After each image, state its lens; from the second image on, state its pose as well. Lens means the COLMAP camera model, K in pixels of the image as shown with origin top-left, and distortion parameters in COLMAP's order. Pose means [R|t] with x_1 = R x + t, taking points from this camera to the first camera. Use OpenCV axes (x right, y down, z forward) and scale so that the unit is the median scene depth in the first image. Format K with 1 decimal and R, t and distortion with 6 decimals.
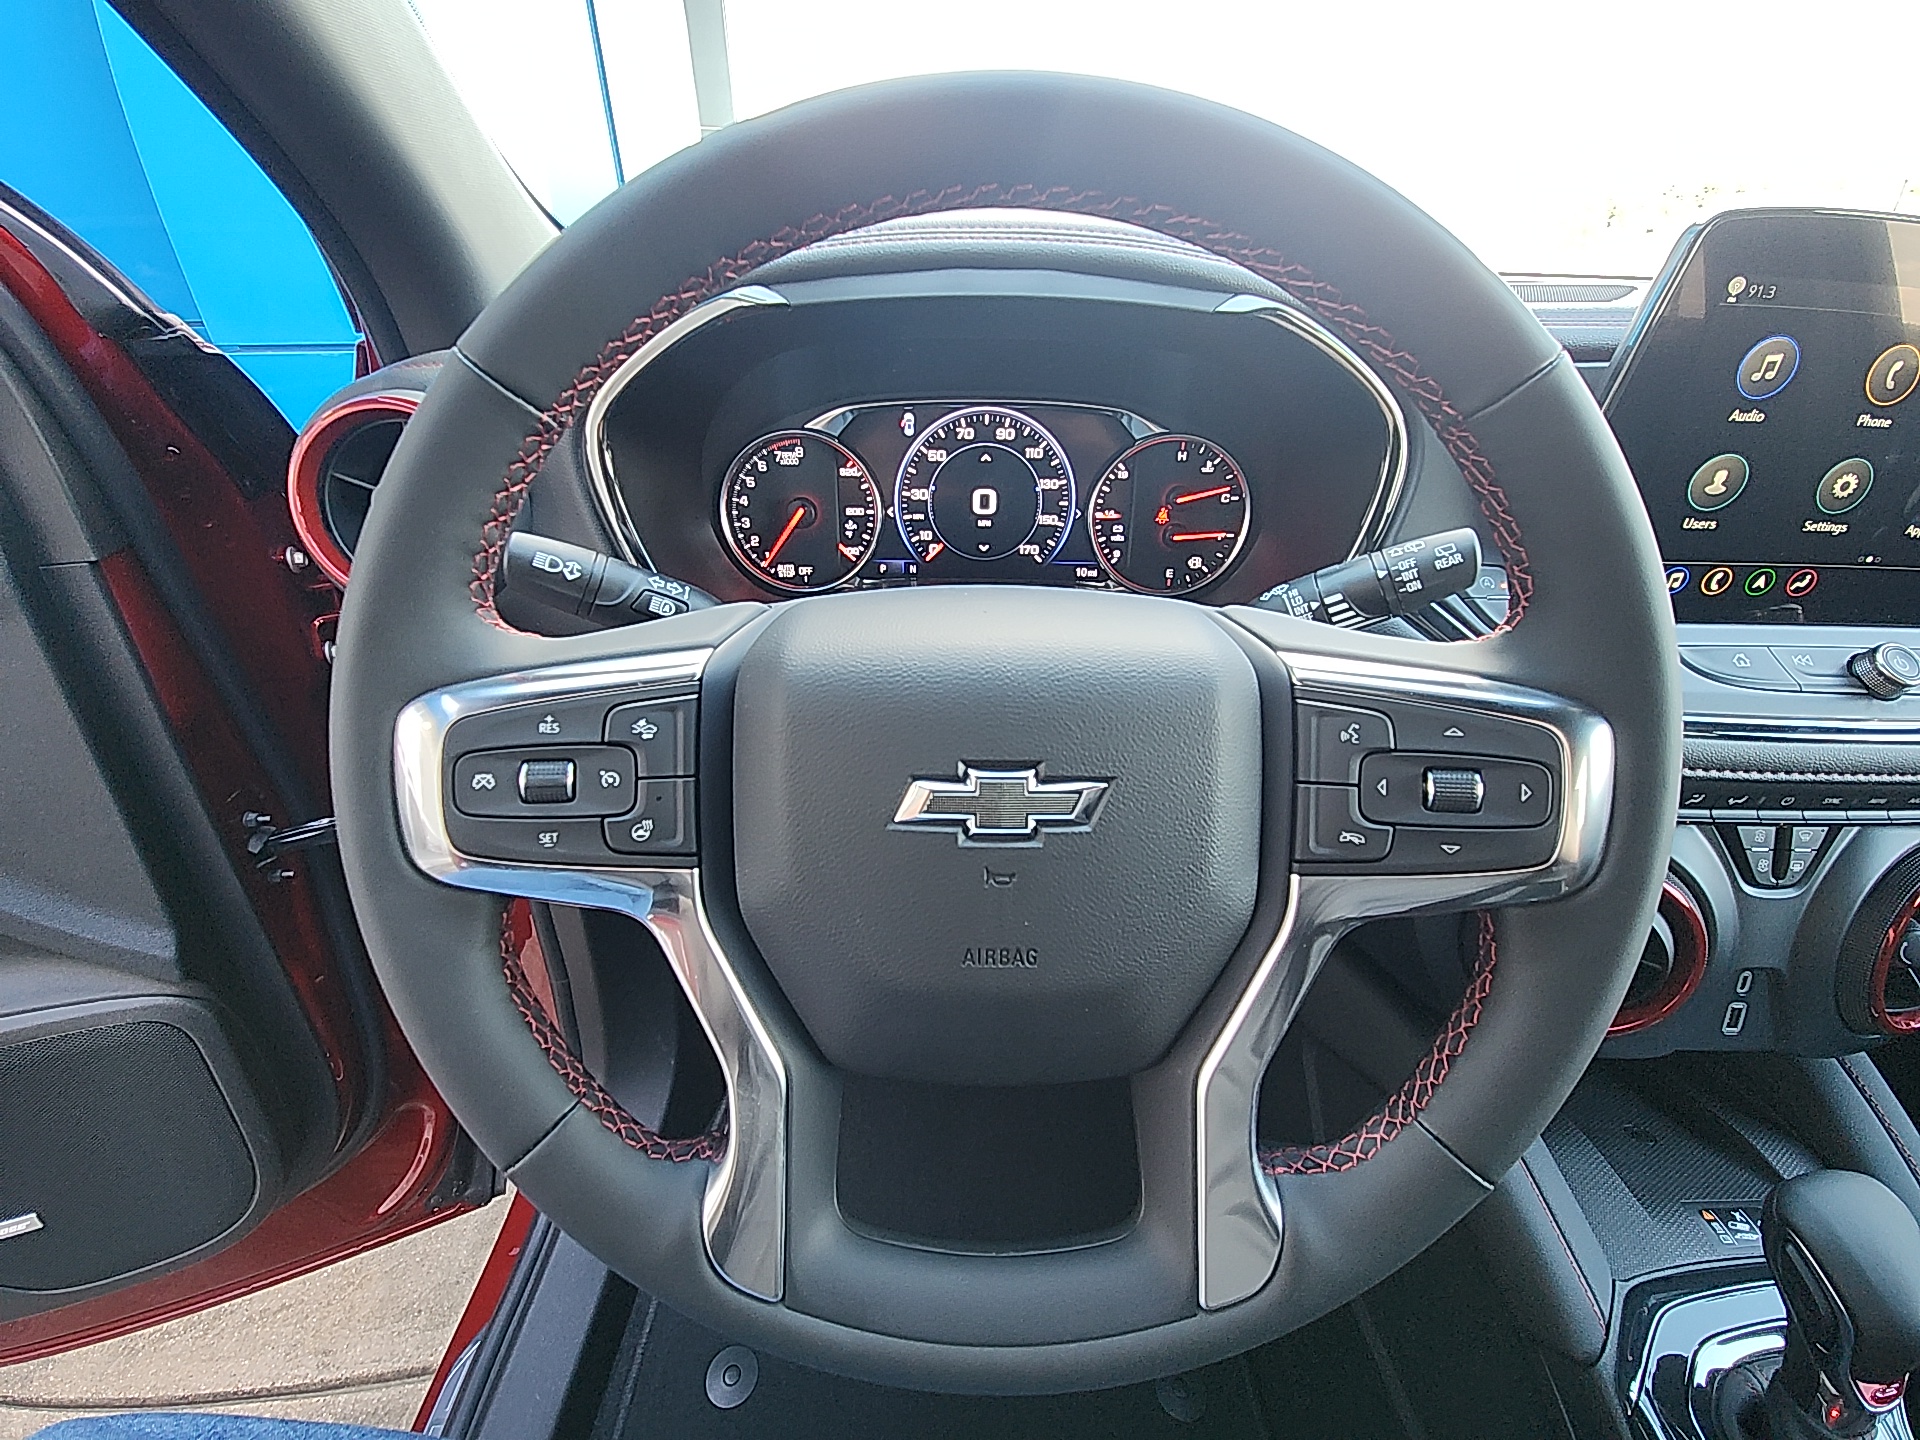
lens RADIAL K [[793.0, 0, 949.7], [0, 793.0, 712.3], [0, 0, 1]] dist [-0.001221, -0.000107]
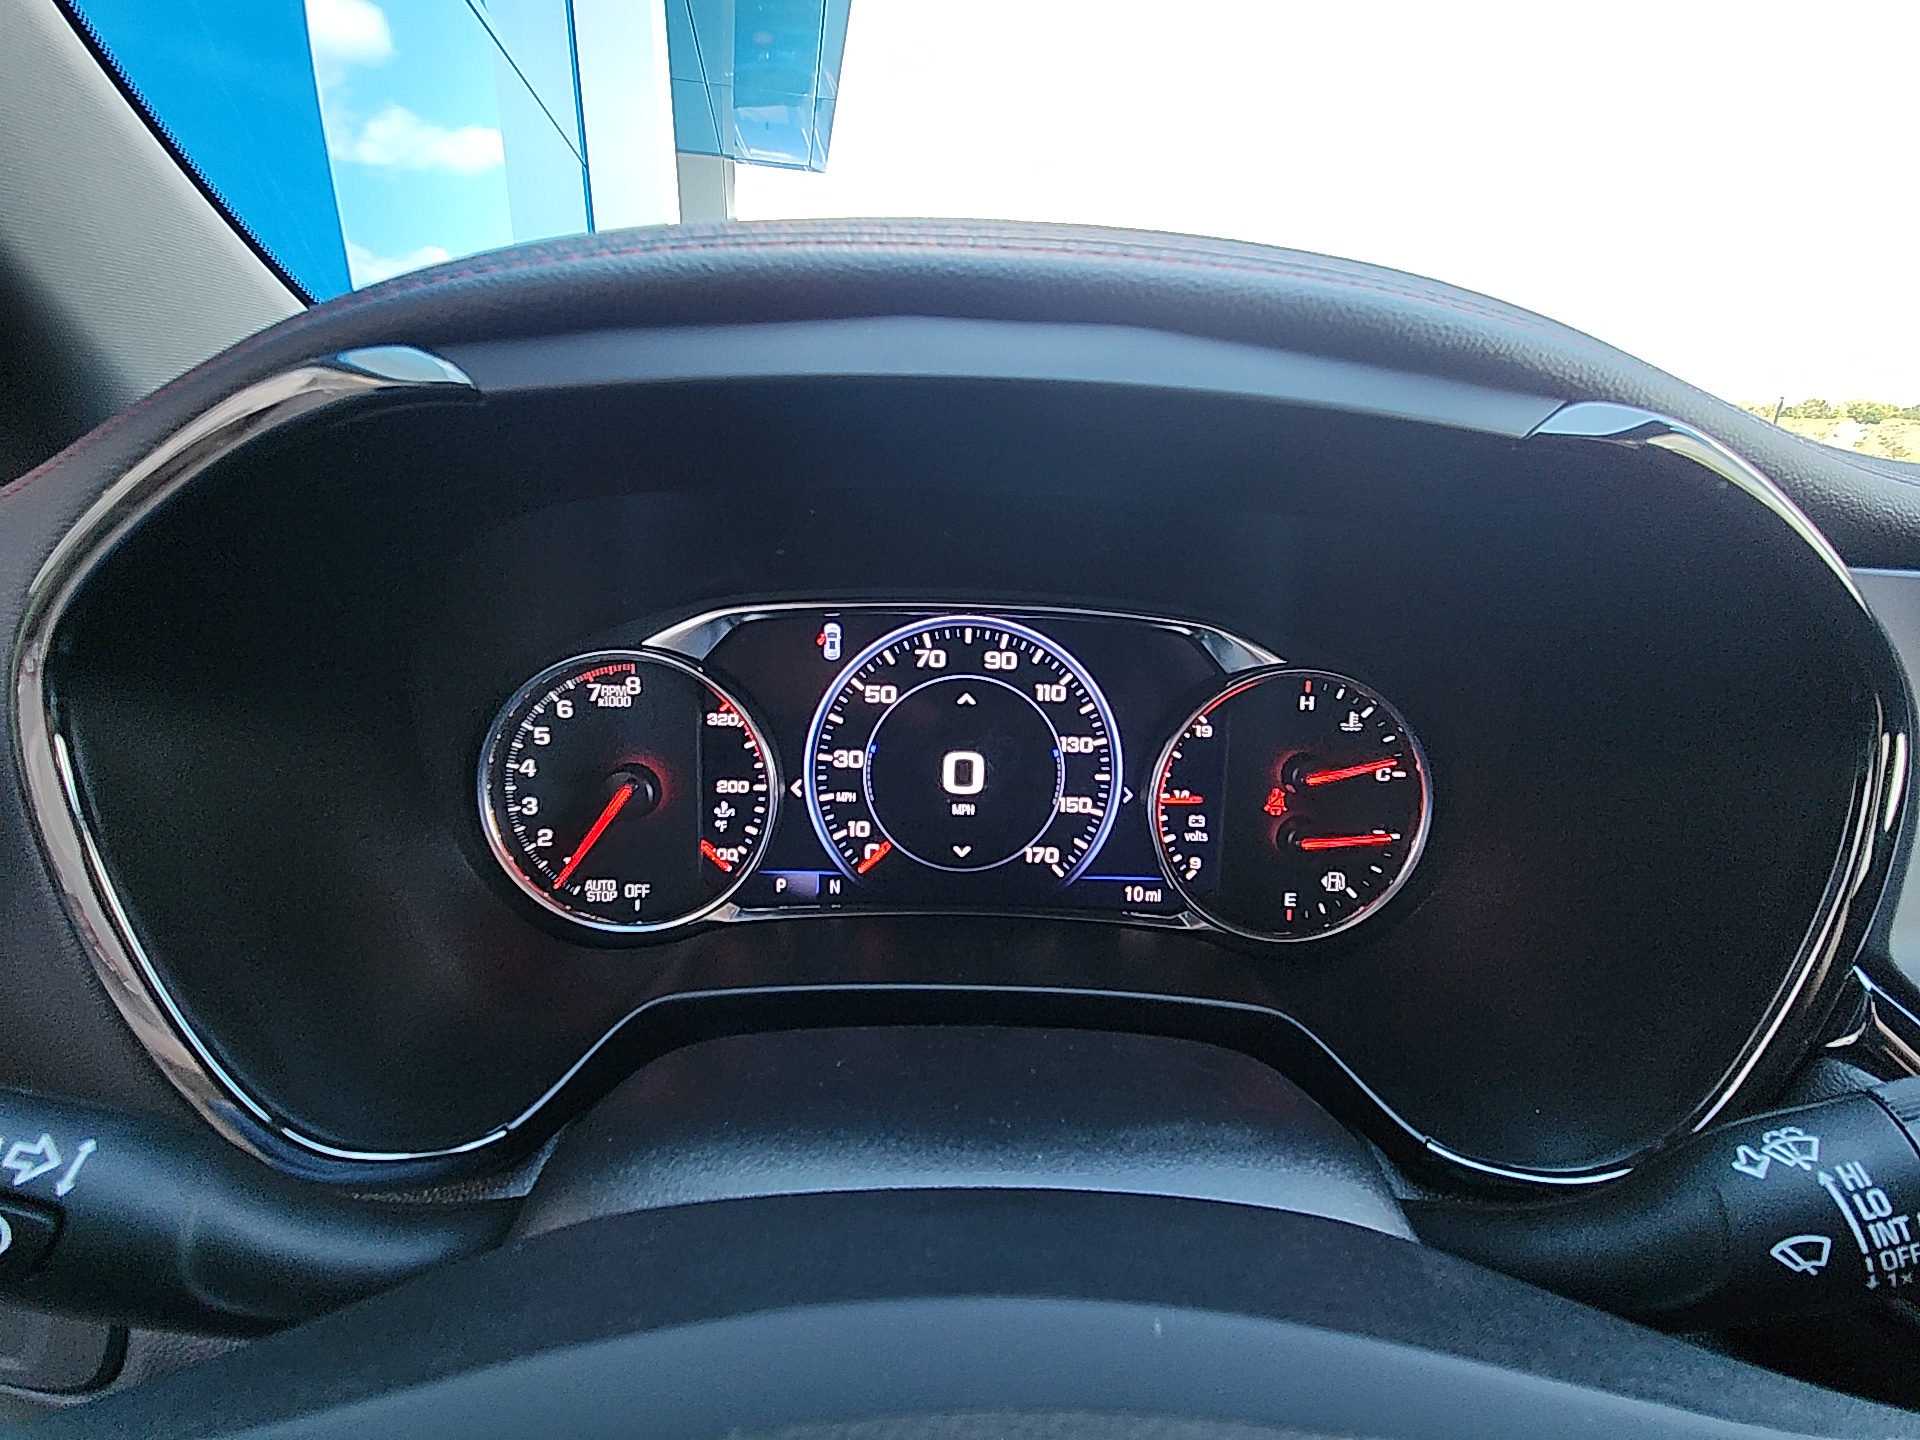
lens RADIAL K [[788.2, 0, 948.4], [0, 788.2, 702.9], [0, 0, 1]] dist [-0.000324, -0.000170]
pose [[0.998940, 0.013929, 0.043872, 0.007708], [-0.004285, 0.977114, -0.212674, -0.197396], [-0.045830, 0.212261, 0.976138, 0.446207]]
